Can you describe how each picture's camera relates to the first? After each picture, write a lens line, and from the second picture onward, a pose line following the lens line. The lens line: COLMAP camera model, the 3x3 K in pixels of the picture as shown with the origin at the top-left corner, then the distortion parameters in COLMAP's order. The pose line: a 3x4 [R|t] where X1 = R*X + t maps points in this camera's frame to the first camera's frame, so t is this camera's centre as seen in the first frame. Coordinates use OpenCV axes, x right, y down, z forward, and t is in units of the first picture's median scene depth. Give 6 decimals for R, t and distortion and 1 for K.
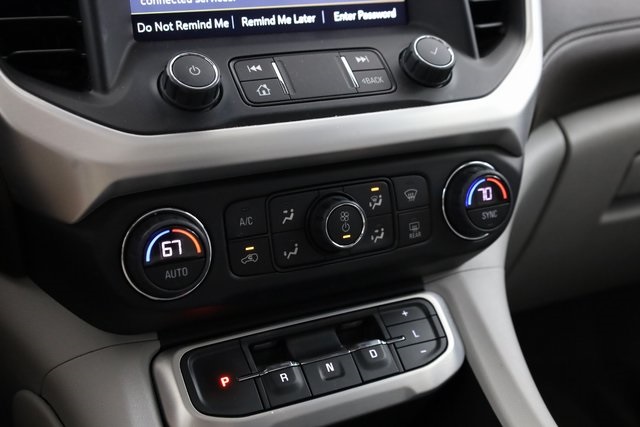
lens RADIAL K [[866.0, 0, 320.0], [0, 866.0, 213.5], [0, 0, 1]] dist [-0.037399, 0.021866]
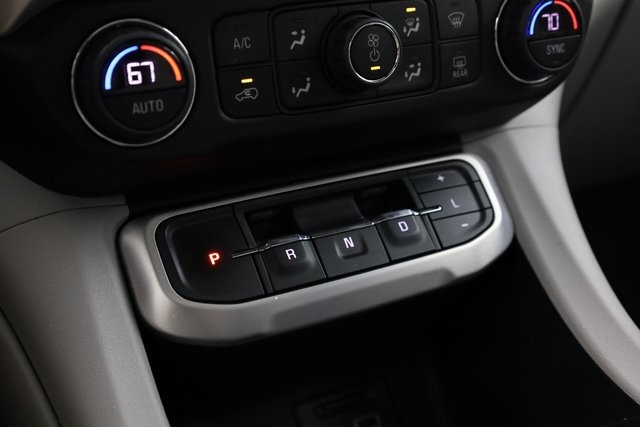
lens RADIAL K [[867.5, 0, 320.0], [0, 867.5, 213.5], [0, 0, 1]] dist [-0.025758, 0.018737]
pose [[0.999781, 0.004426, 0.020452, -0.030944], [-0.006558, 0.994410, 0.105387, 0.070319], [-0.019871, -0.105498, 0.994221, 0.228479]]
